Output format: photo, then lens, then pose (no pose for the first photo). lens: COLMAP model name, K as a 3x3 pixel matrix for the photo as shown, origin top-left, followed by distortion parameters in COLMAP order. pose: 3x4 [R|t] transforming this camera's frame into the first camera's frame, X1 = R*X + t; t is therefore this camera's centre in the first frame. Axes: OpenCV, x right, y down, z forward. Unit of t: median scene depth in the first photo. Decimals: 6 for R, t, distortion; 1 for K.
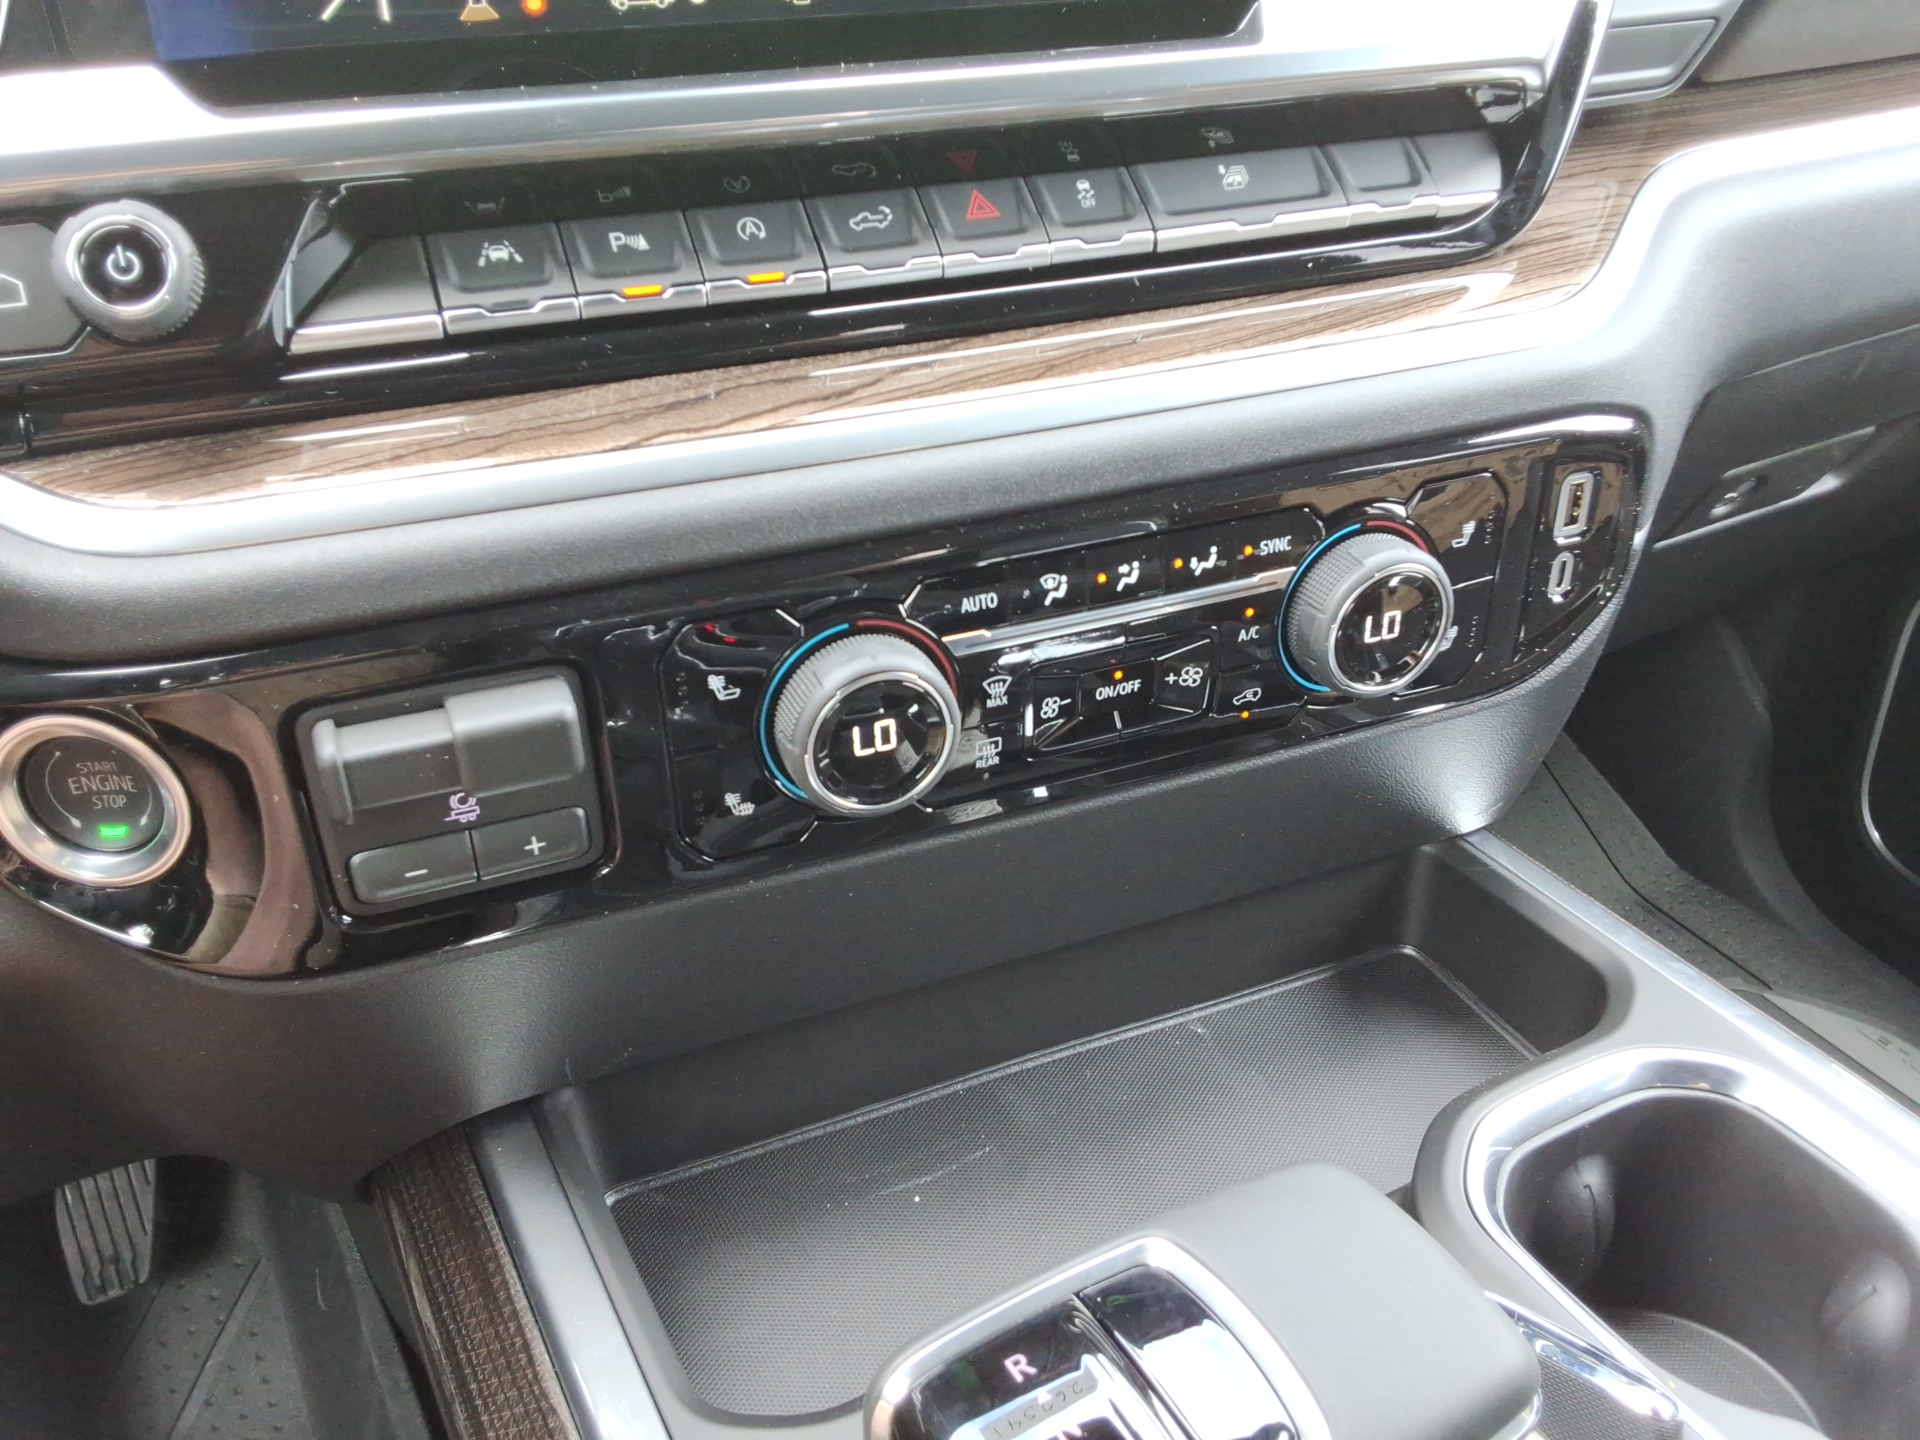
lens RADIAL K [[1545.2, 0, 968.4], [0, 1545.2, 712.9], [0, 0, 1]] dist [0.094732, -0.132042]
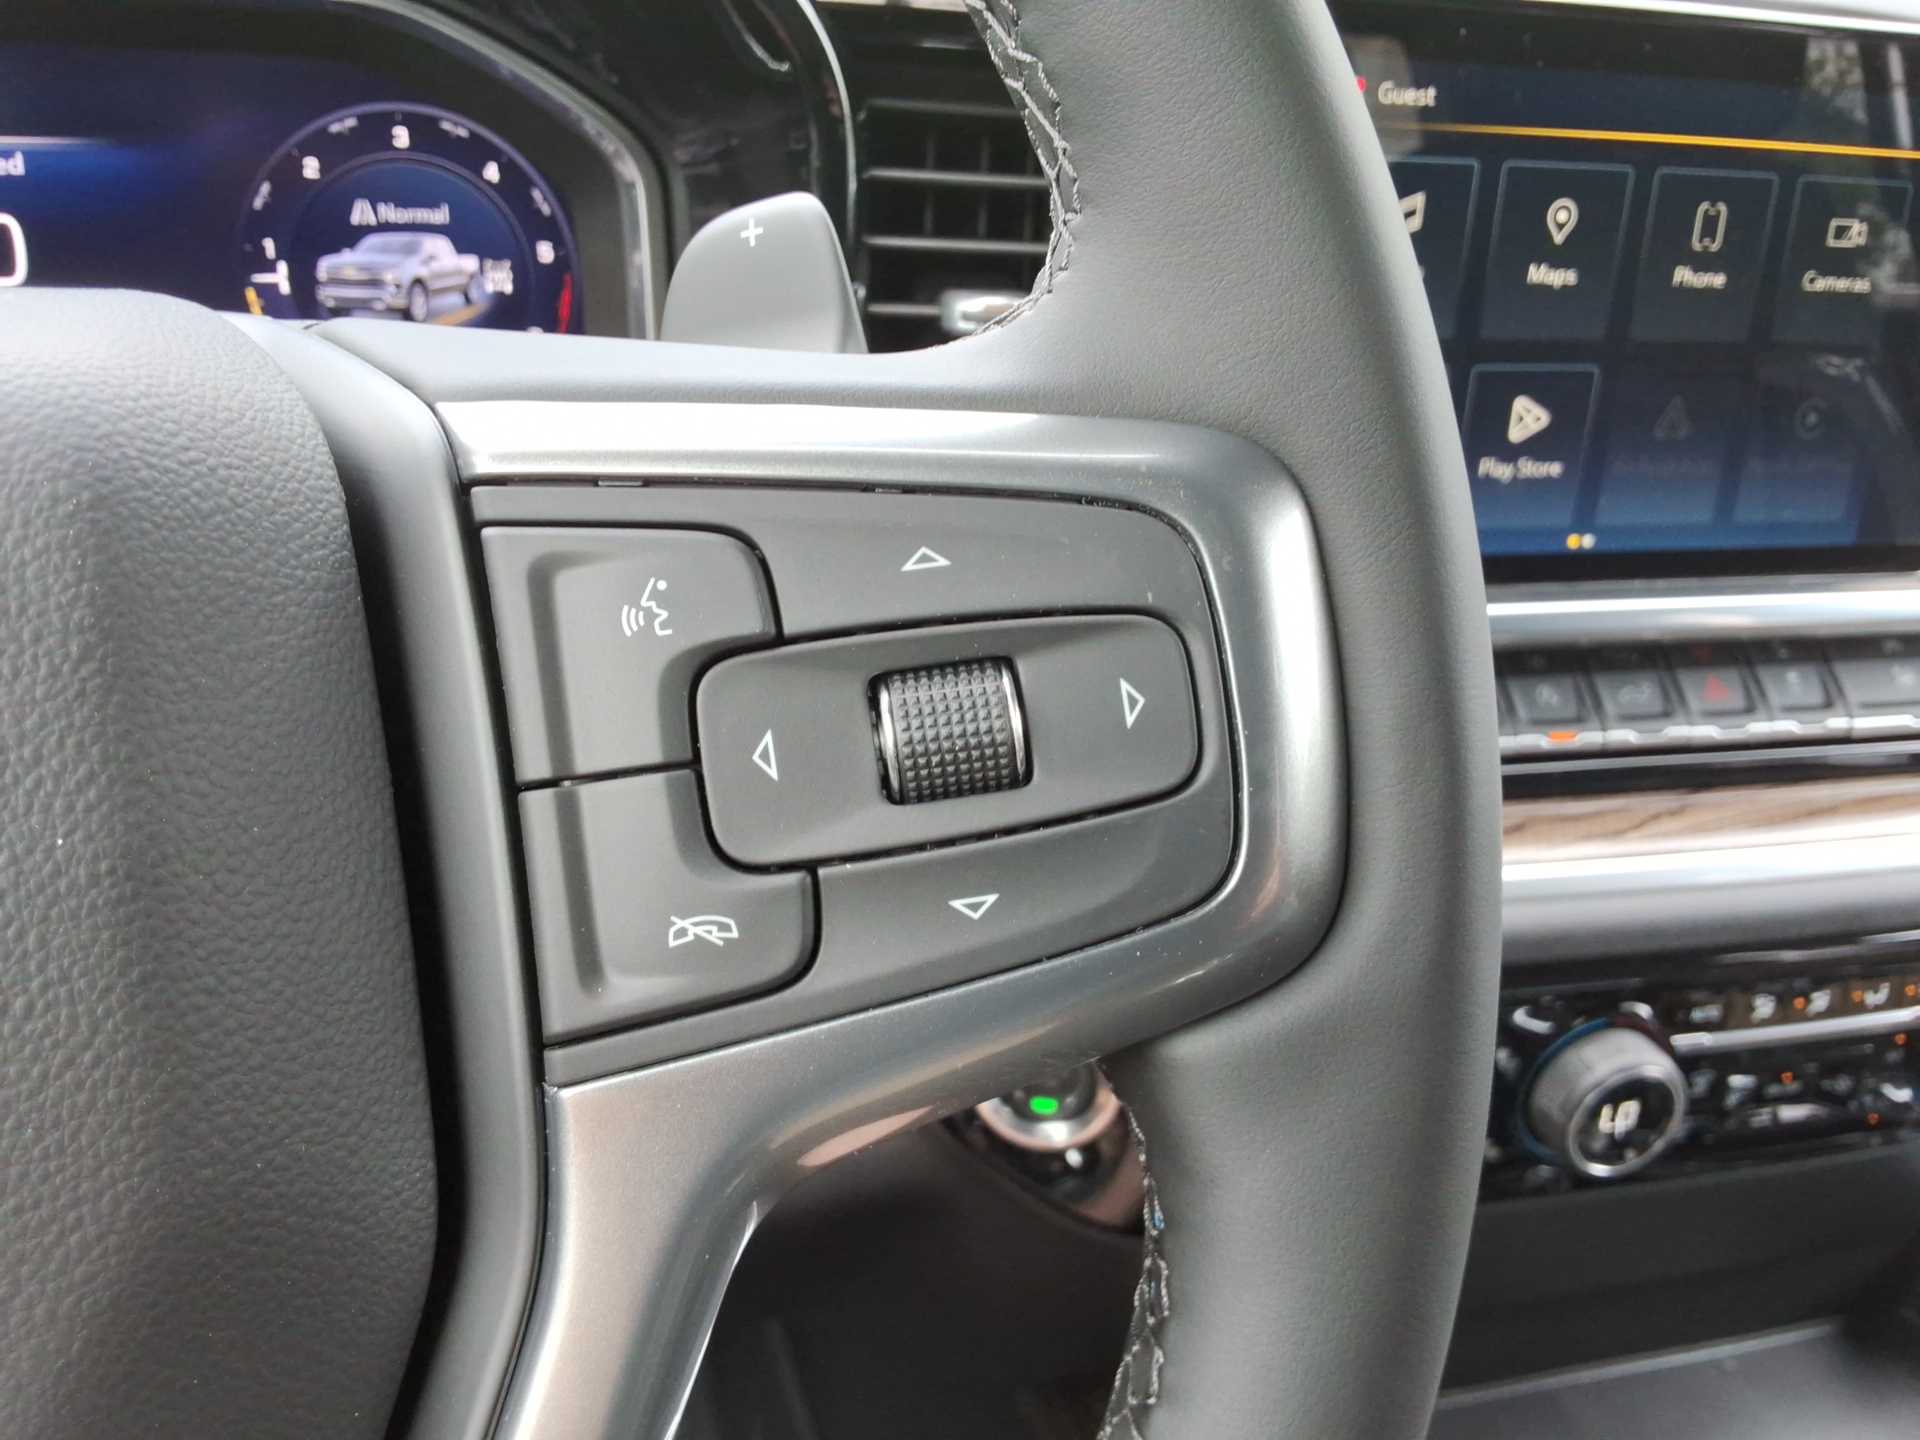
lens RADIAL K [[1545.2, 0, 979.1], [0, 1545.2, 700.8], [0, 0, 1]] dist [0.094732, -0.132042]
pose [[0.987504, 0.127609, -0.092478, -0.490660], [-0.136927, 0.985253, -0.102603, -0.111486], [0.078021, 0.113984, 0.990414, -0.315002]]
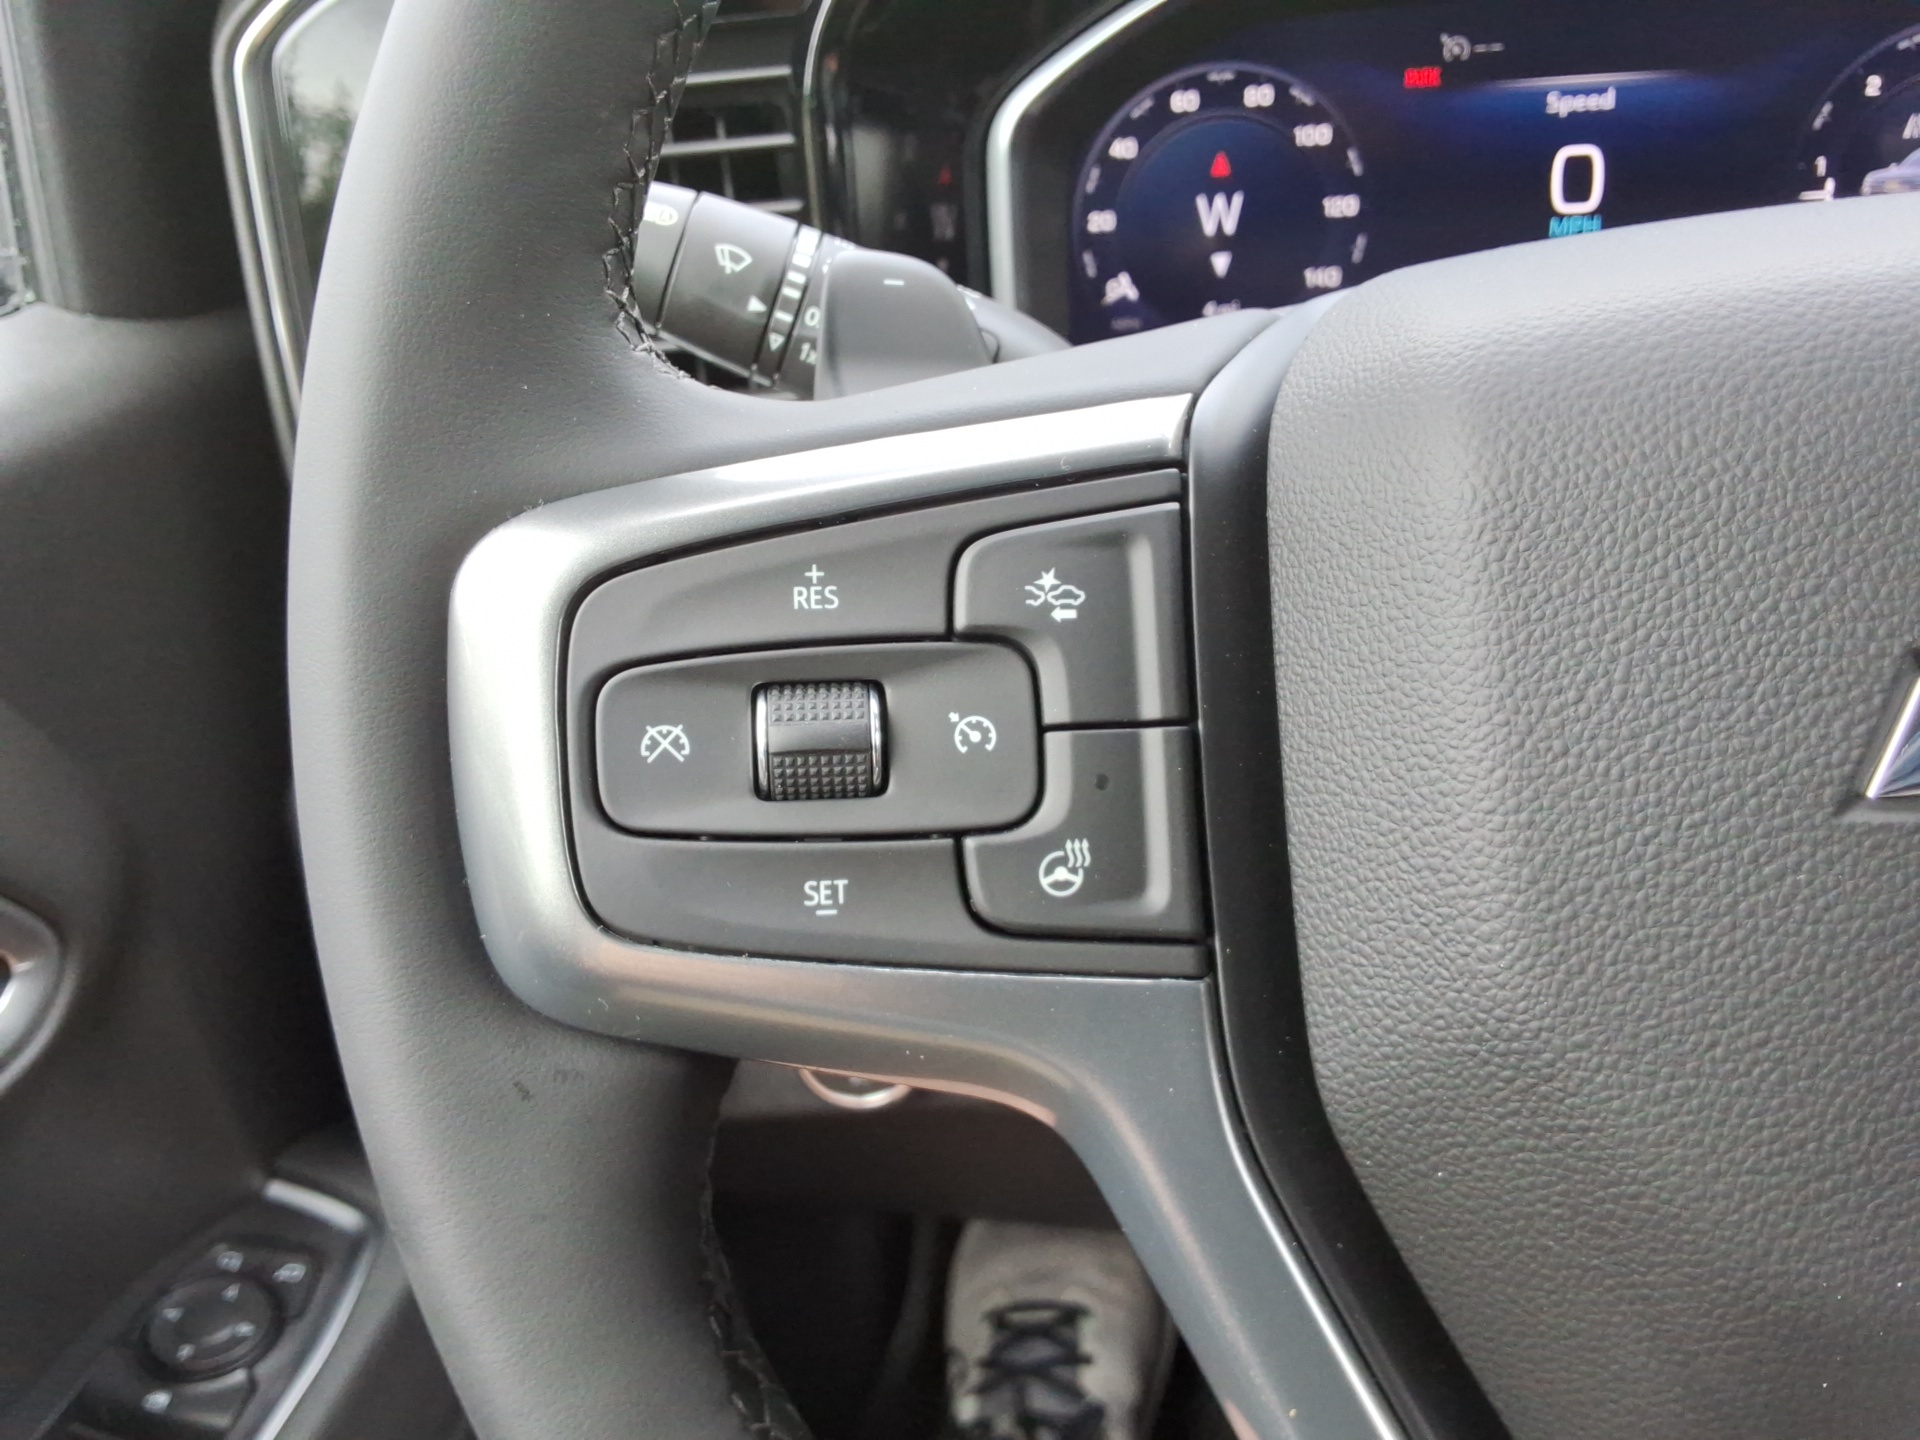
lens RADIAL K [[1545.2, 0, 981.0], [0, 1545.2, 696.9], [0, 0, 1]] dist [0.094732, -0.132042]
pose [[0.777053, 0.223153, -0.588550, -0.865940], [-0.250288, 0.967488, 0.036378, 0.031264], [0.577533, 0.119040, 0.807642, -0.559328]]
